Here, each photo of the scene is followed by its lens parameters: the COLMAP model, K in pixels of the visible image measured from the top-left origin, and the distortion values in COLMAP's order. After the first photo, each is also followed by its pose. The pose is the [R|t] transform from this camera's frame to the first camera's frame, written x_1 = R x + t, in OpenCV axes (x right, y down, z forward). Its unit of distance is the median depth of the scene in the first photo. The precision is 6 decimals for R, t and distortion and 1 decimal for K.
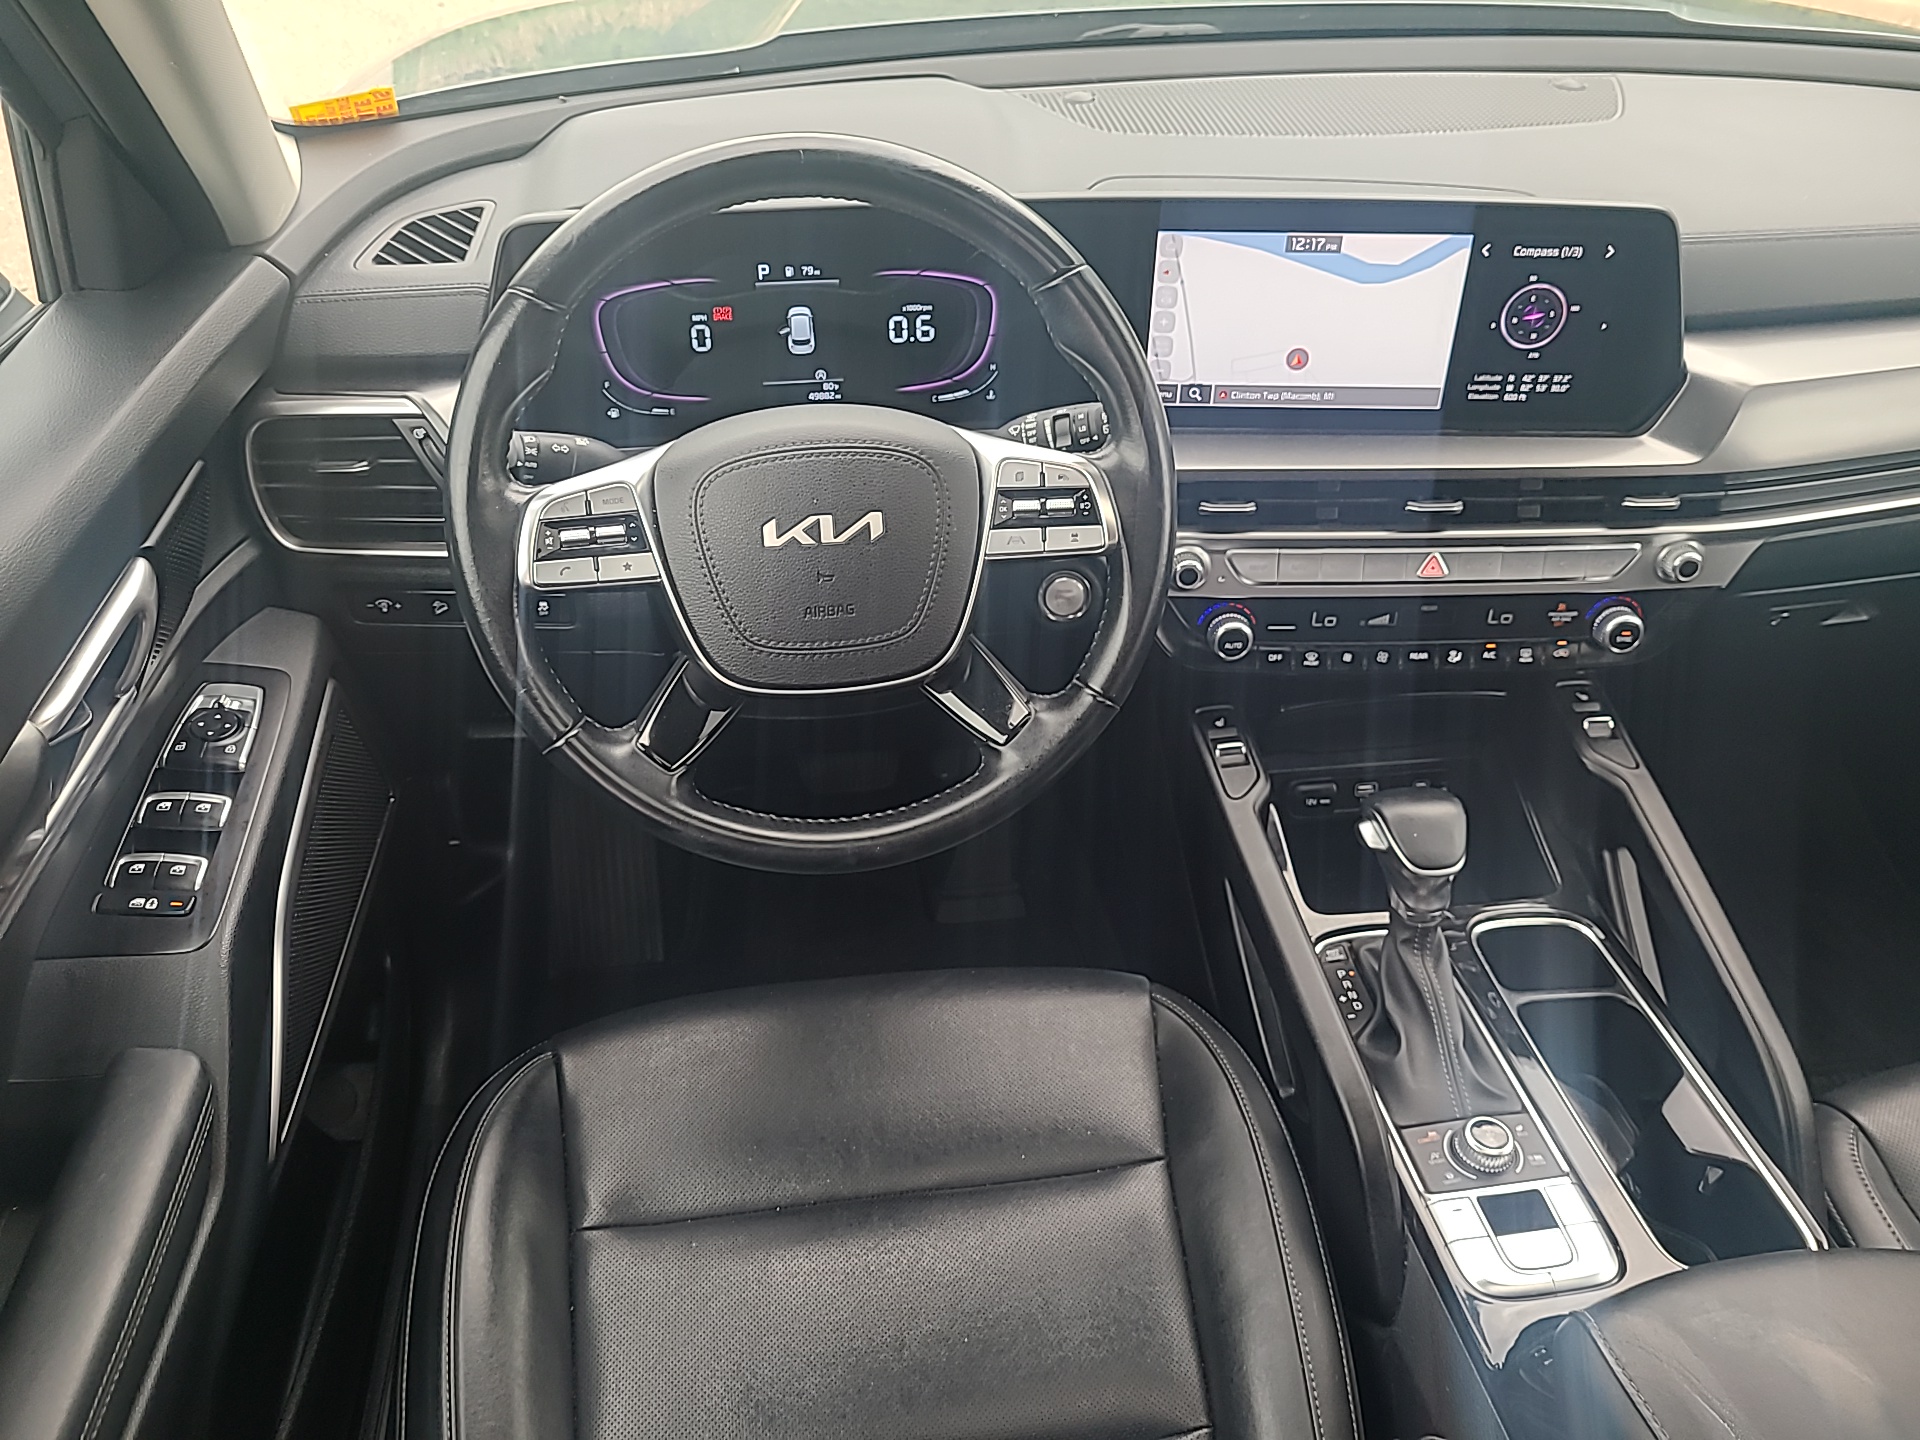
lens RADIAL K [[1456.3, 0, 960.0], [0, 1456.3, 720.0], [0, 0, 1]] dist [-0.000821, -0.003522]
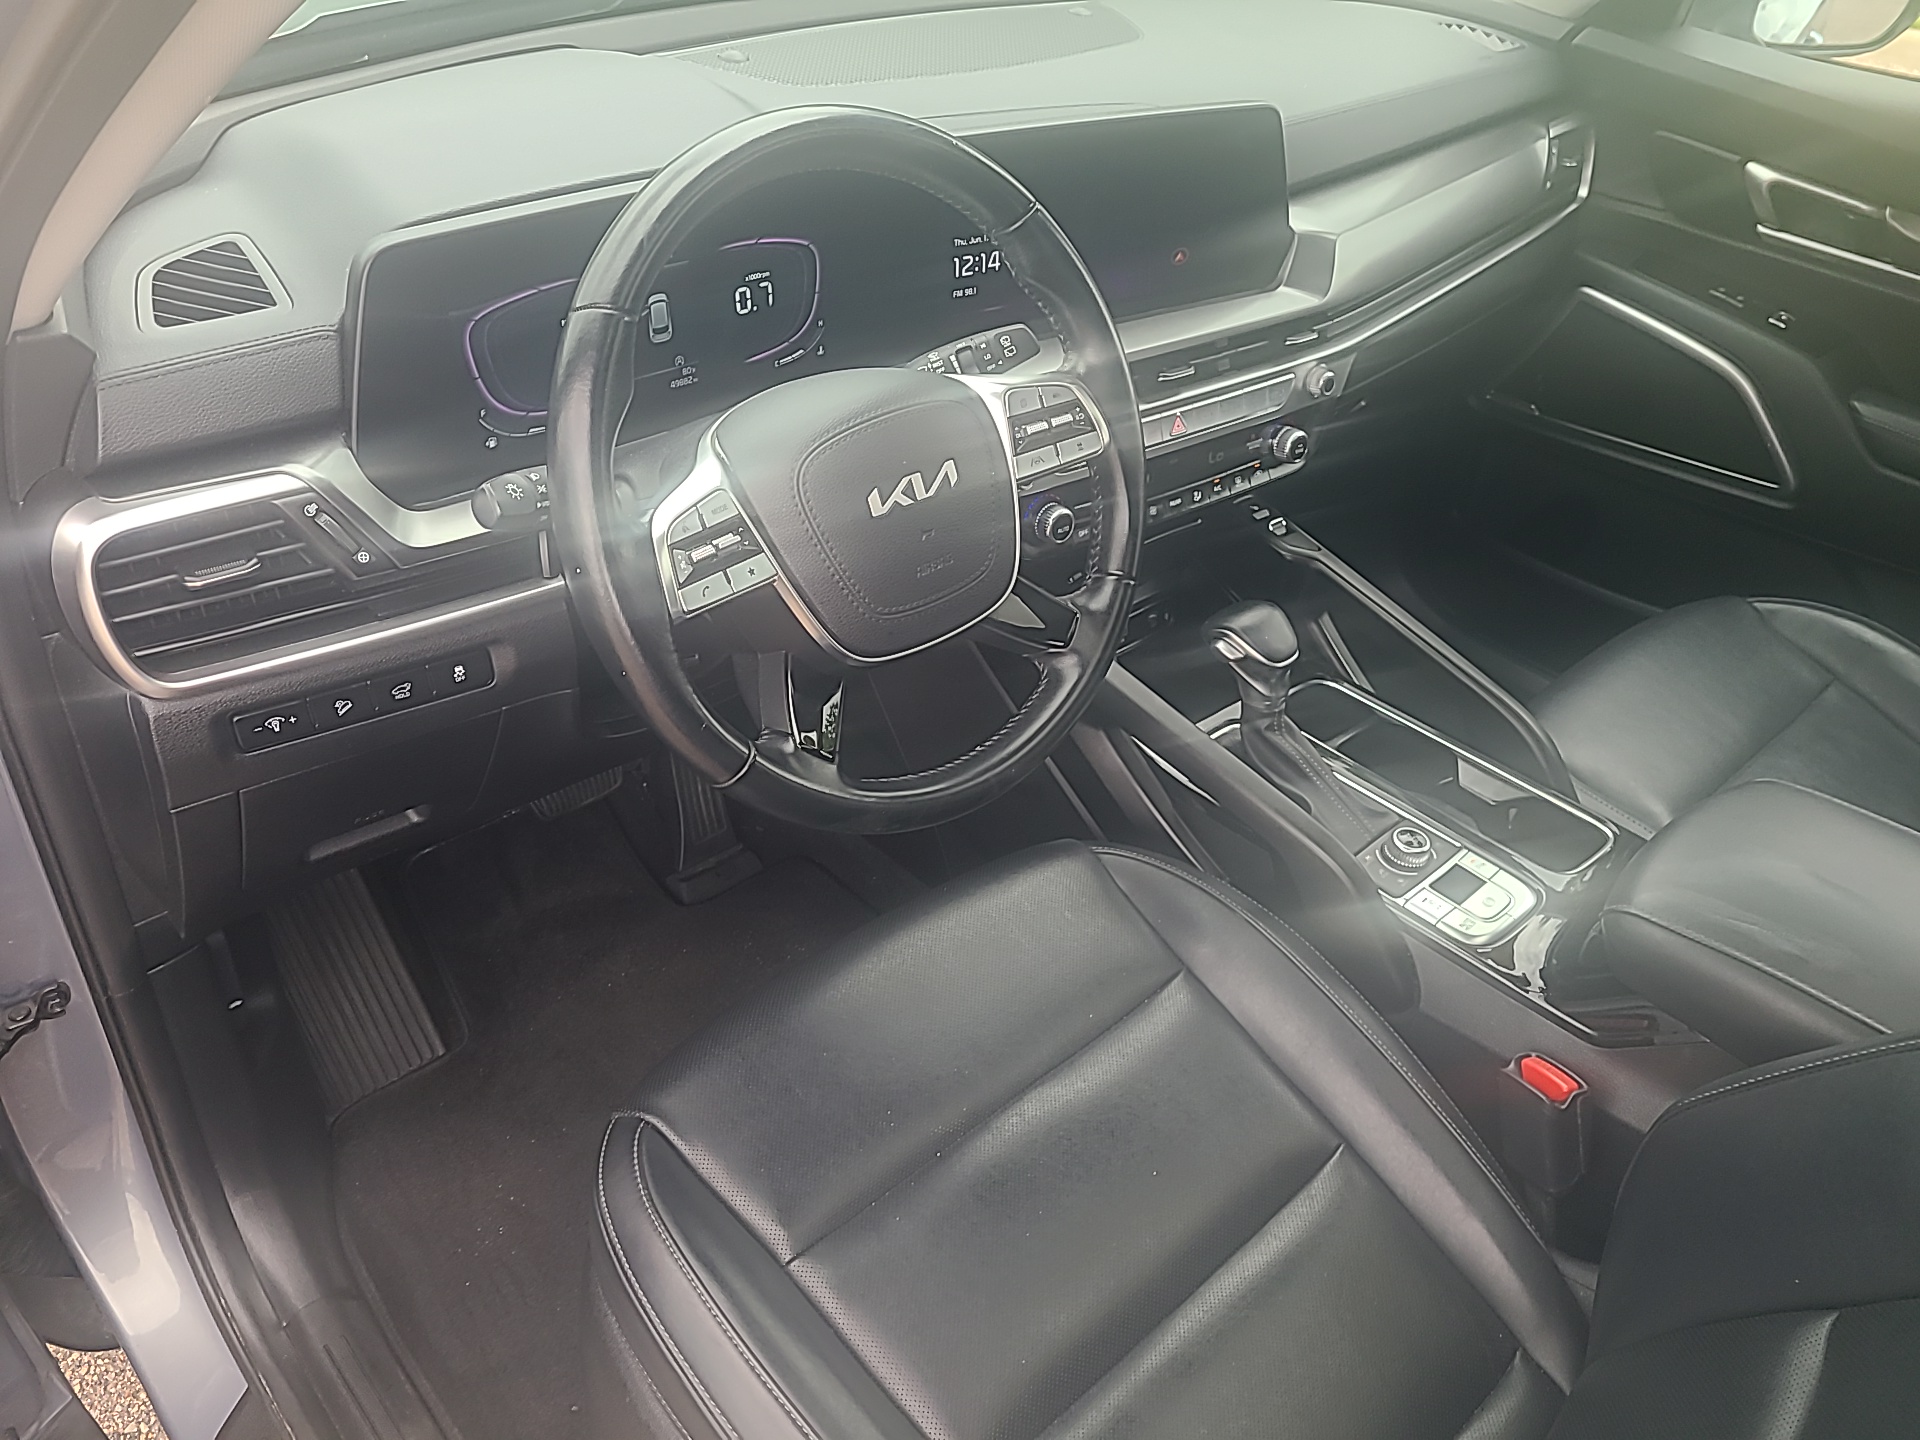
lens RADIAL K [[1406.8, 0, 960.0], [0, 1406.8, 720.0], [0, 0, 1]] dist [0.009947, 0.002335]
pose [[0.830769, -0.306435, 0.464673, -0.453932], [0.287030, 0.951108, 0.114054, -0.061439], [-0.476904, 0.038622, 0.878107, 0.089841]]
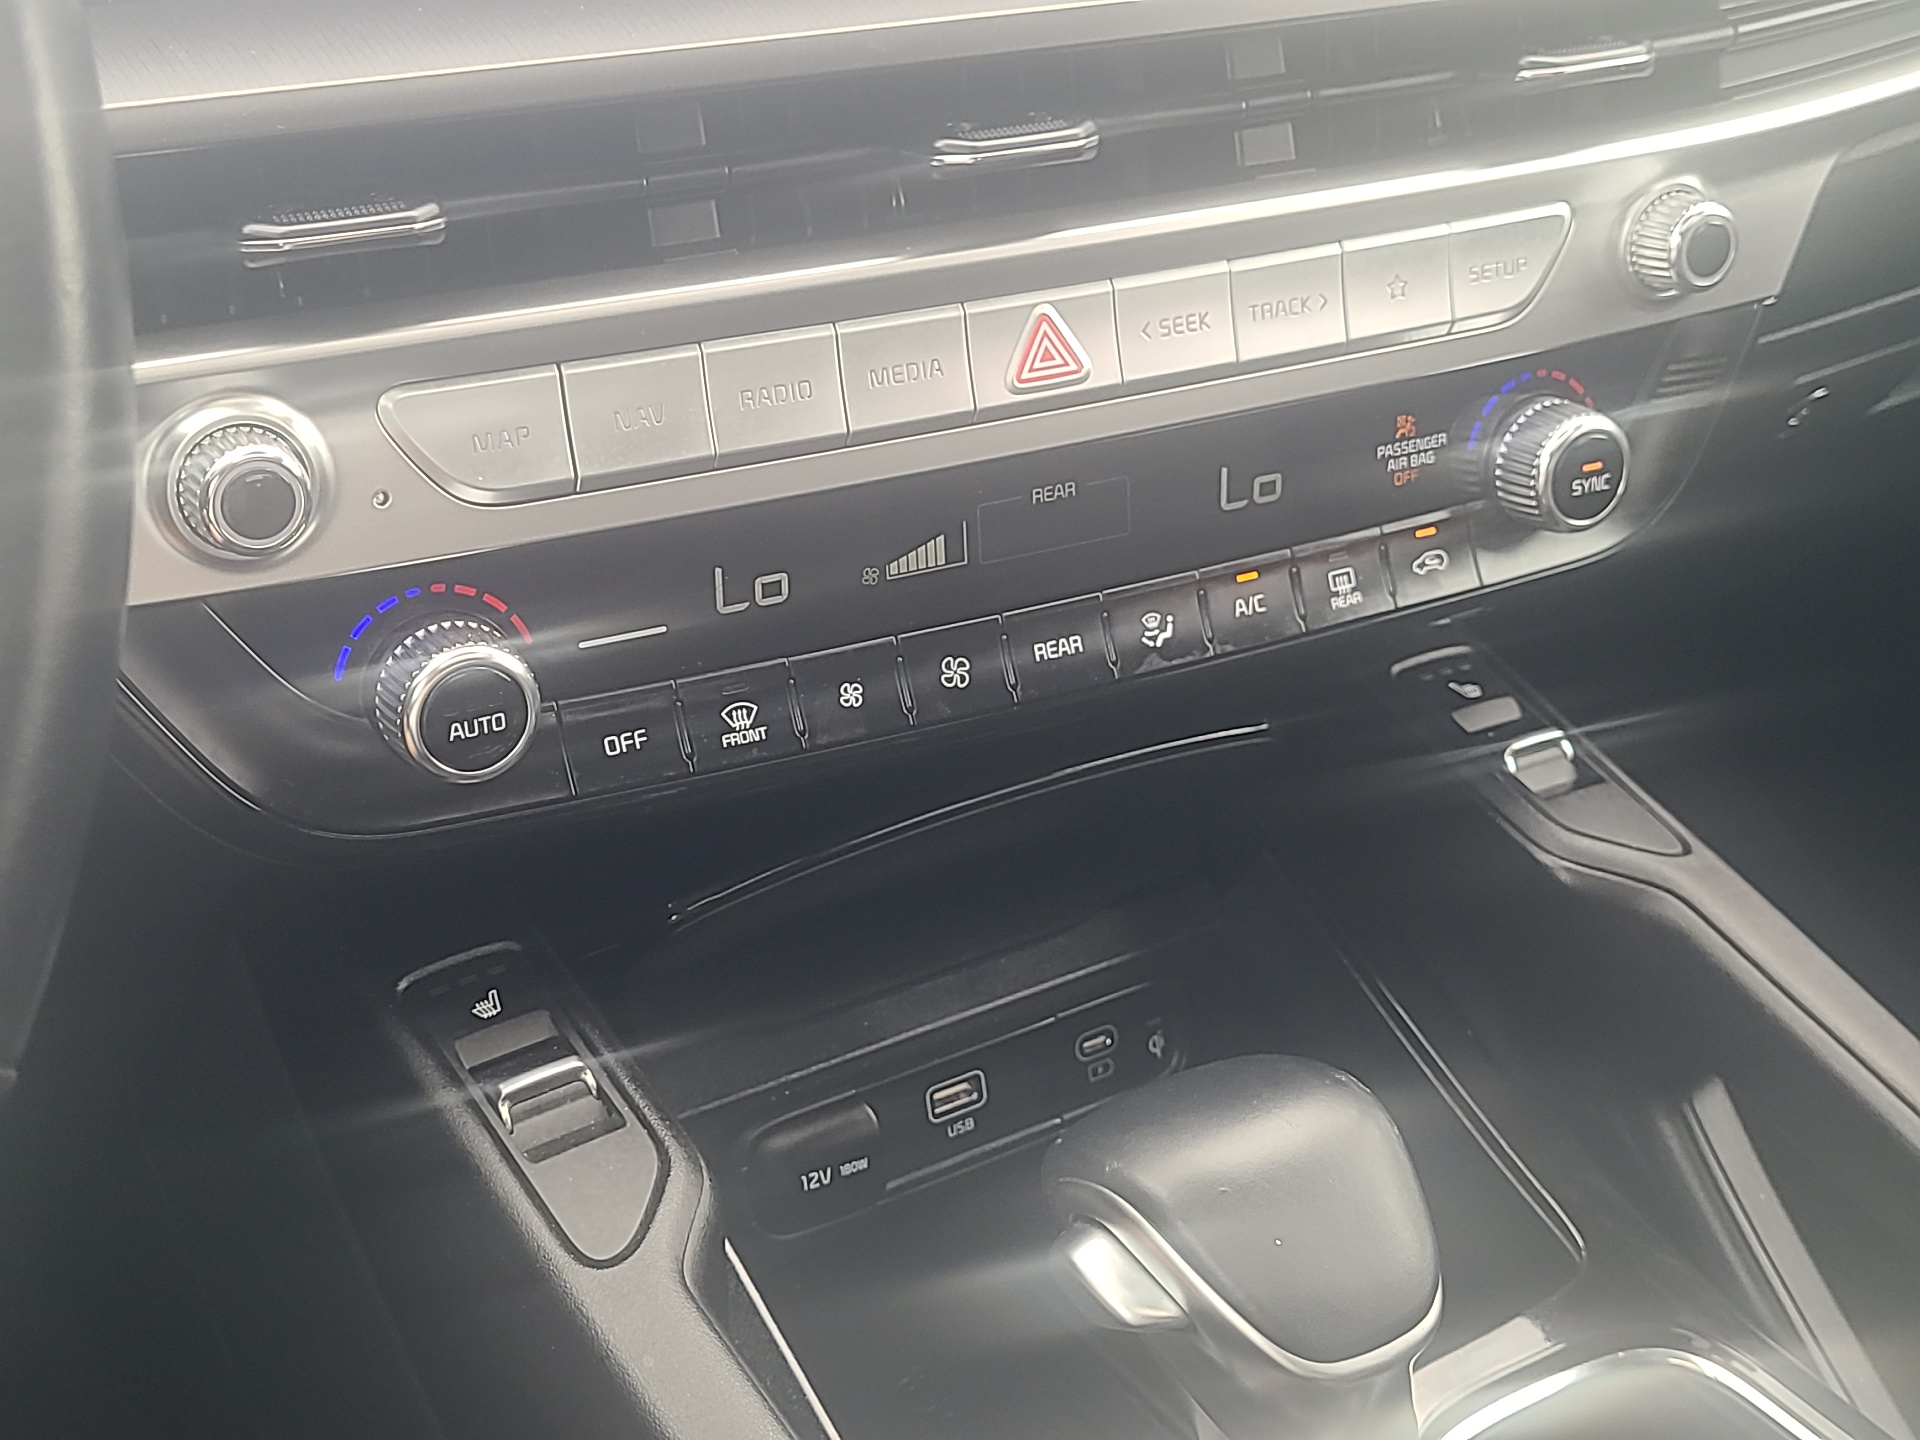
lens RADIAL K [[2611.6, 0, 855.0], [0, 2611.6, 722.6], [0, 0, 1]] dist [0.027849, -0.012513]
pose [[0.917731, -0.197467, 0.344640, 0.085934], [0.231369, 0.971030, -0.059739, -0.005443], [-0.322859, 0.134564, 0.936832, 0.533472]]
